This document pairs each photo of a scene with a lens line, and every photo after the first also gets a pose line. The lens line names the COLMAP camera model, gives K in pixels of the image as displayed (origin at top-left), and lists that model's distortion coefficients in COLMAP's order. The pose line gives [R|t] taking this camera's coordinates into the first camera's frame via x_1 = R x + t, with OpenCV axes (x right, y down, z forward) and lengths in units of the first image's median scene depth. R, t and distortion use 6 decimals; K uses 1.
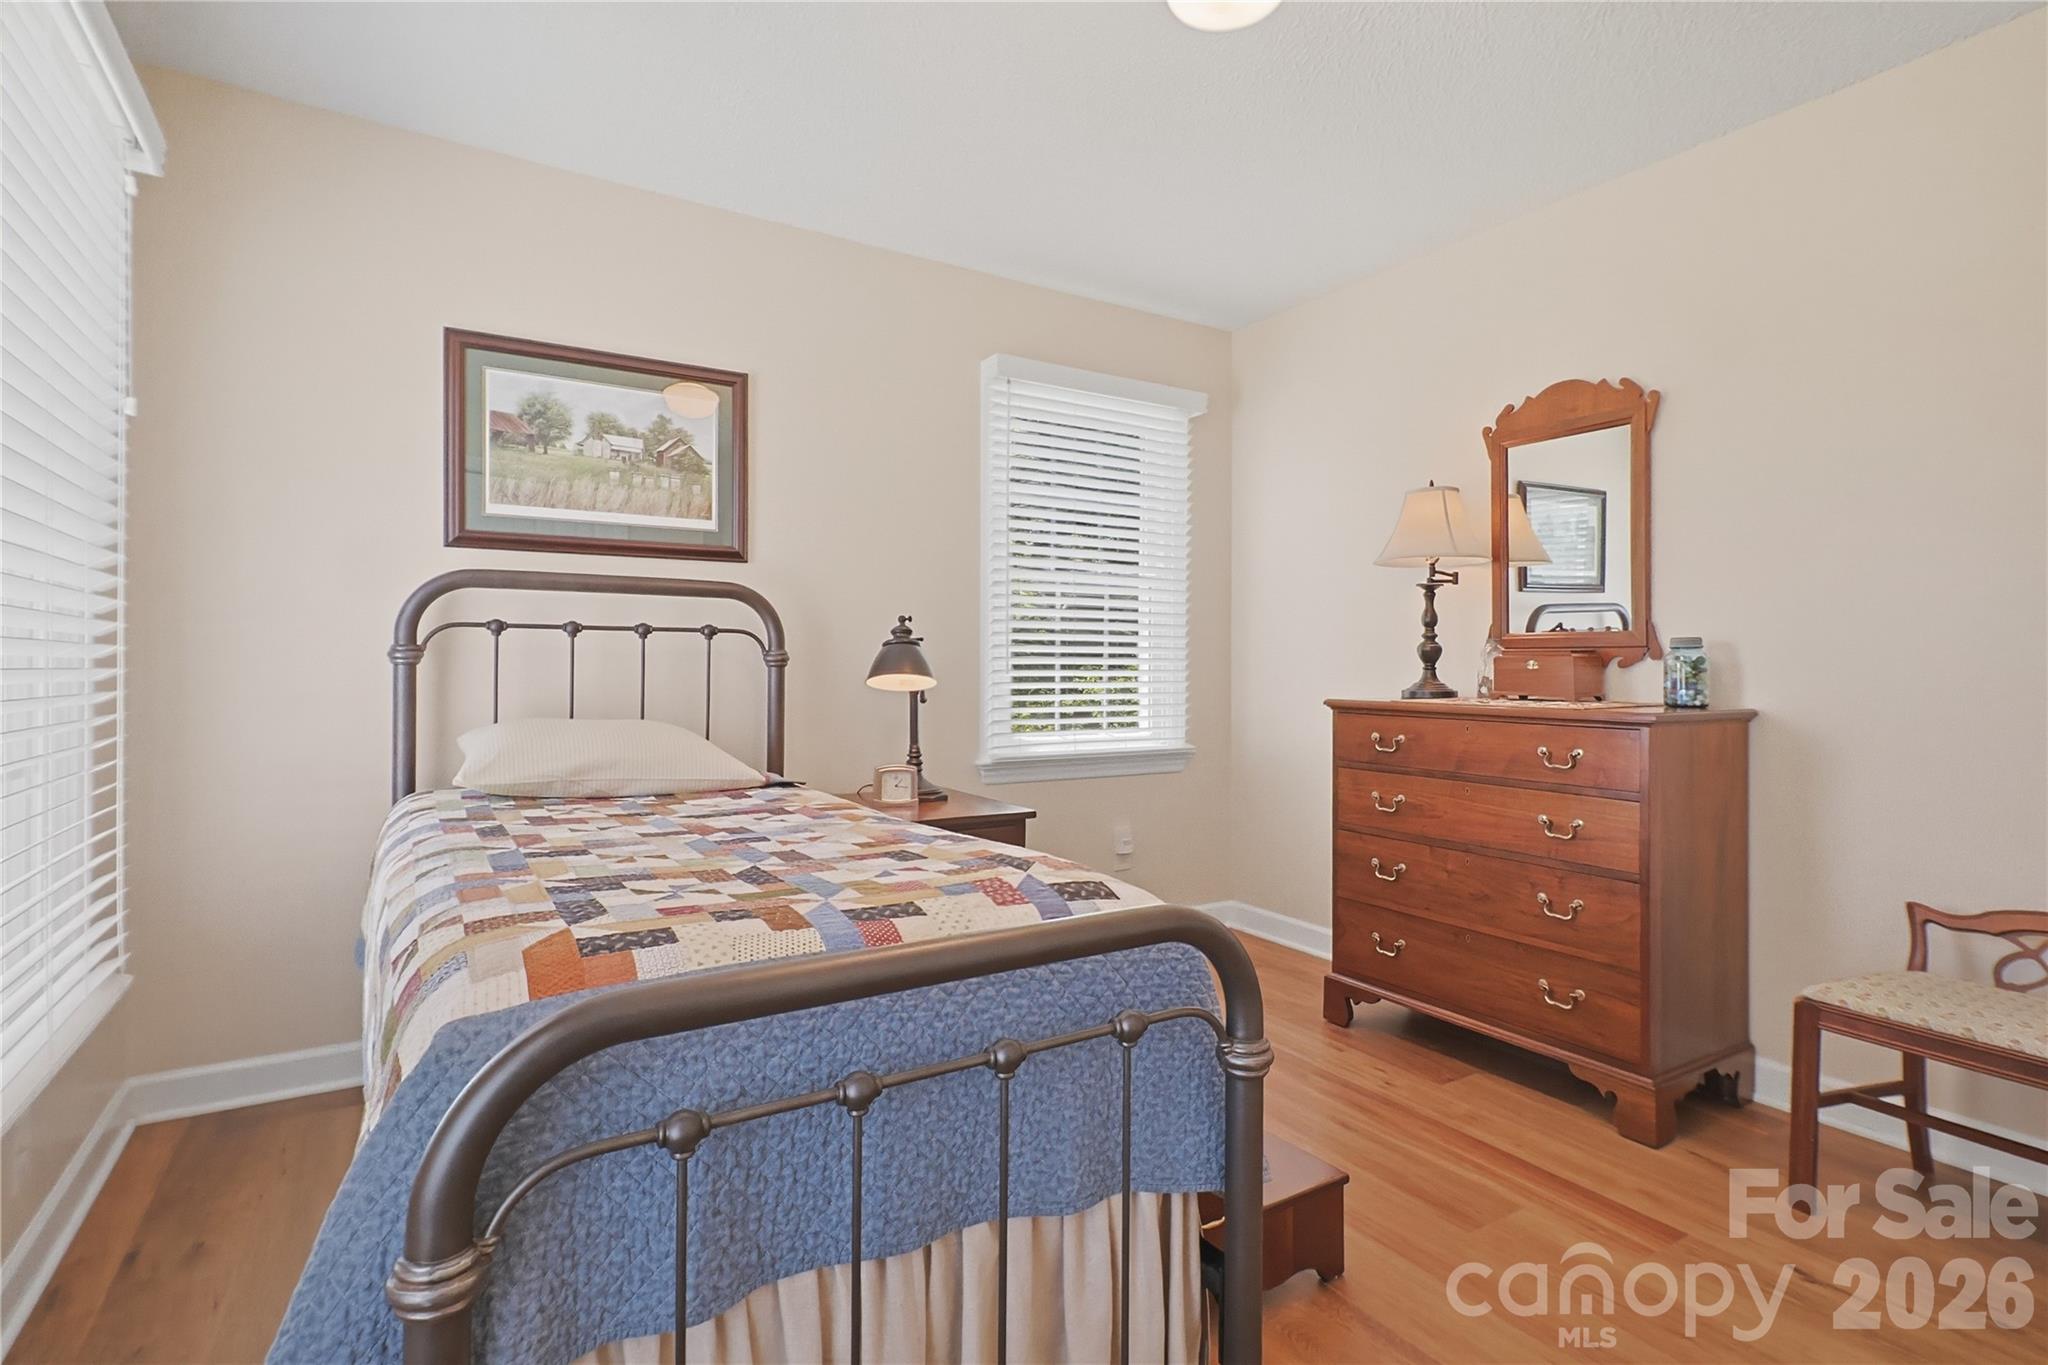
lens RADIAL K [[1023.5, 0, 1024.0], [0, 1023.5, 682.5], [0, 0, 1]] dist [0.001359, 0.000057]
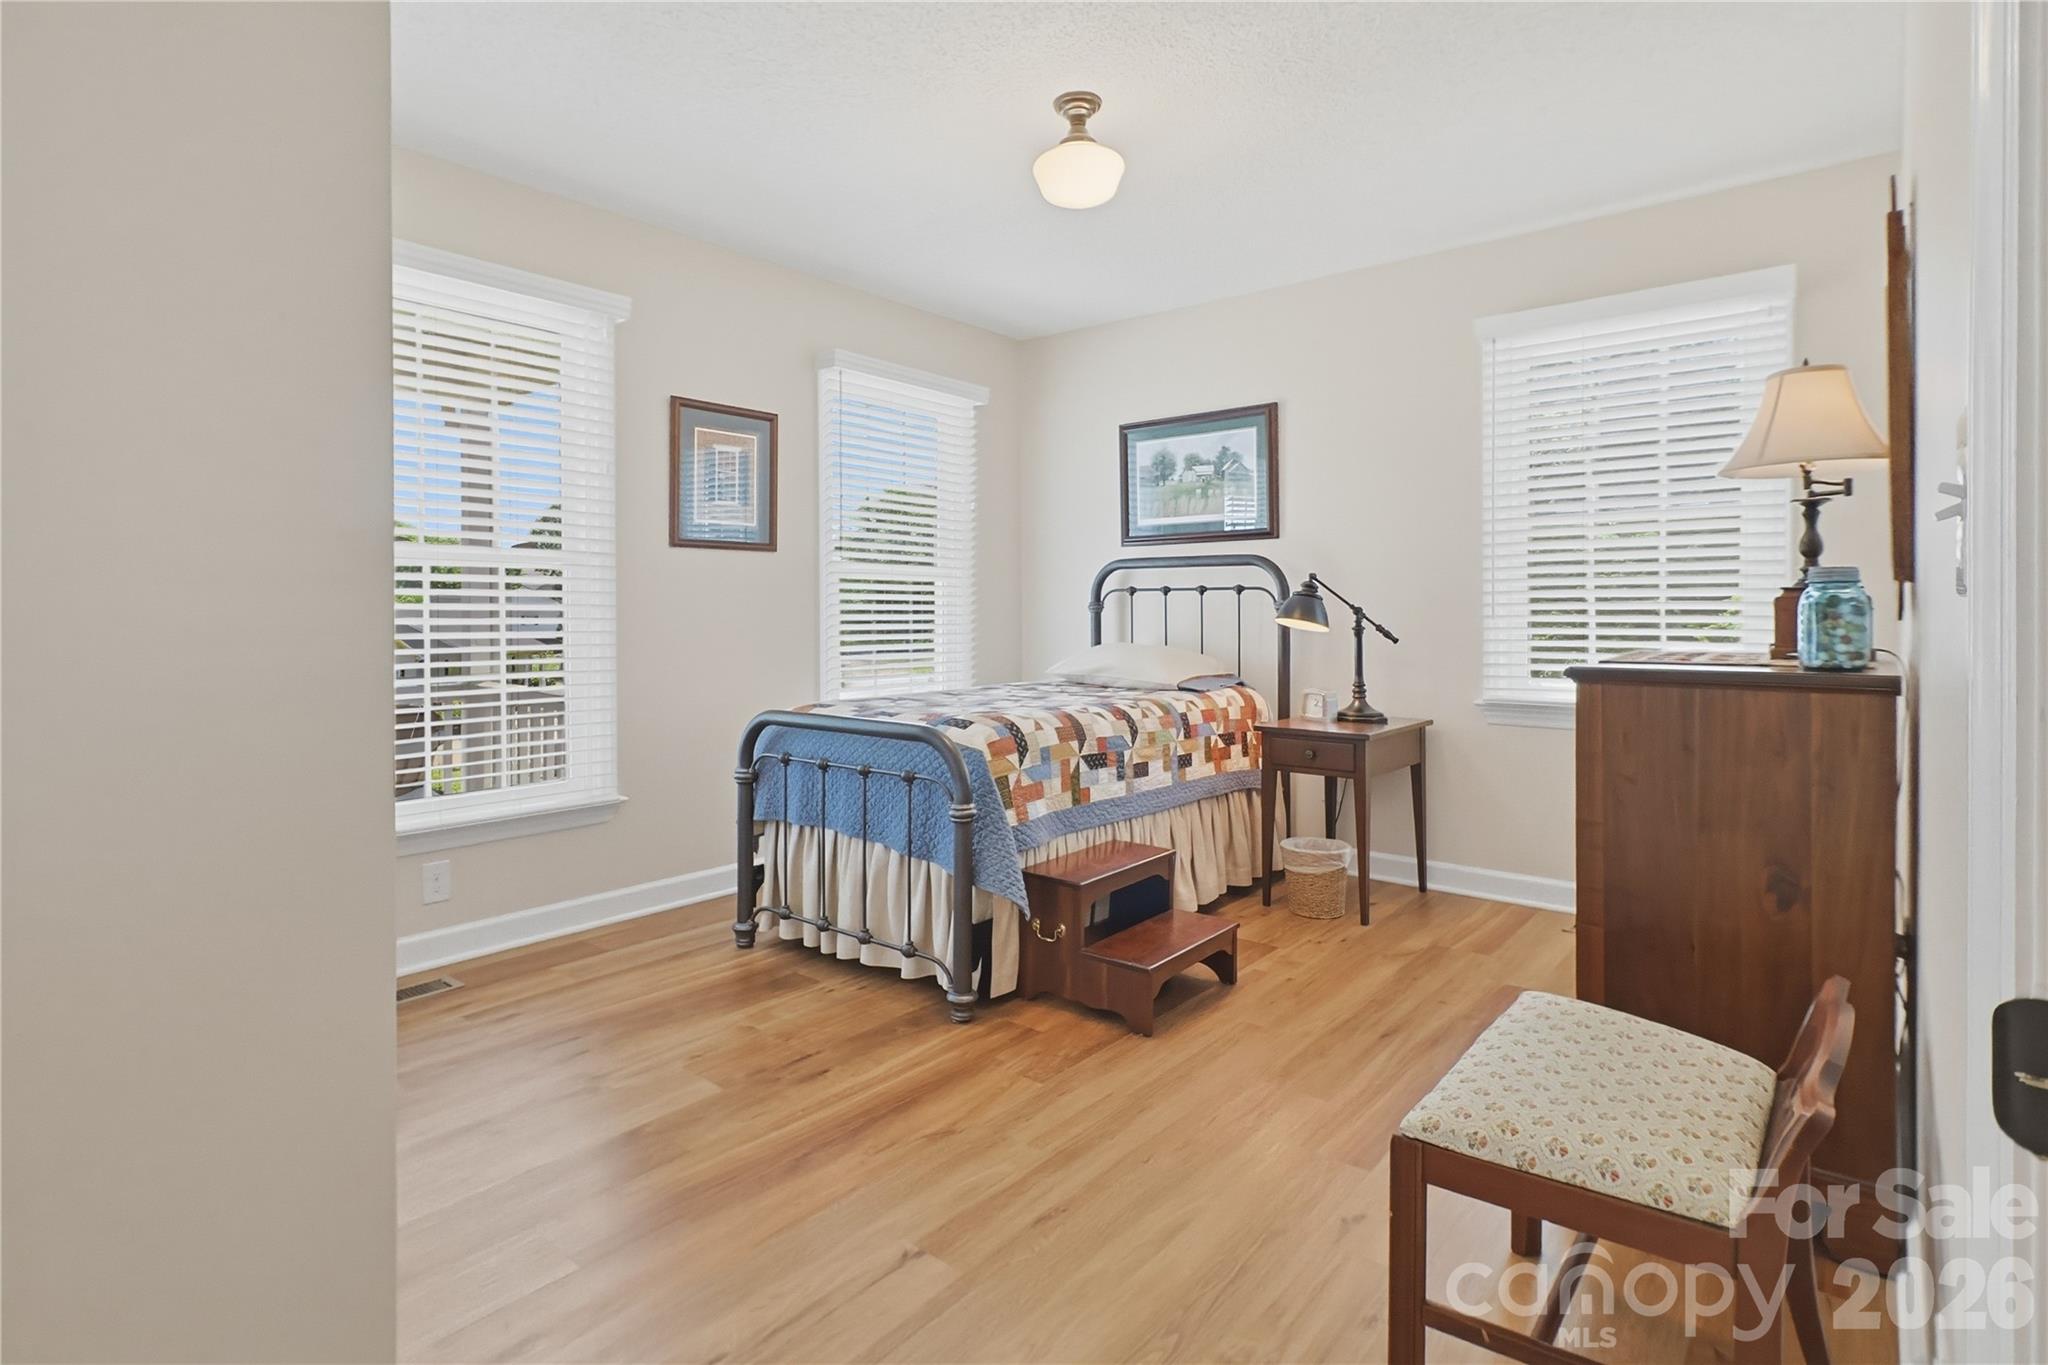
lens RADIAL K [[1005.9, 0, 1019.3], [0, 1005.9, 636.2], [0, 0, 1]] dist [0.000389, -0.000070]
pose [[0.313505, 0.020218, -0.949371, 0.978926], [-0.013714, 0.999765, 0.016762, -0.002300], [0.949488, 0.007764, 0.313708, 0.254859]]
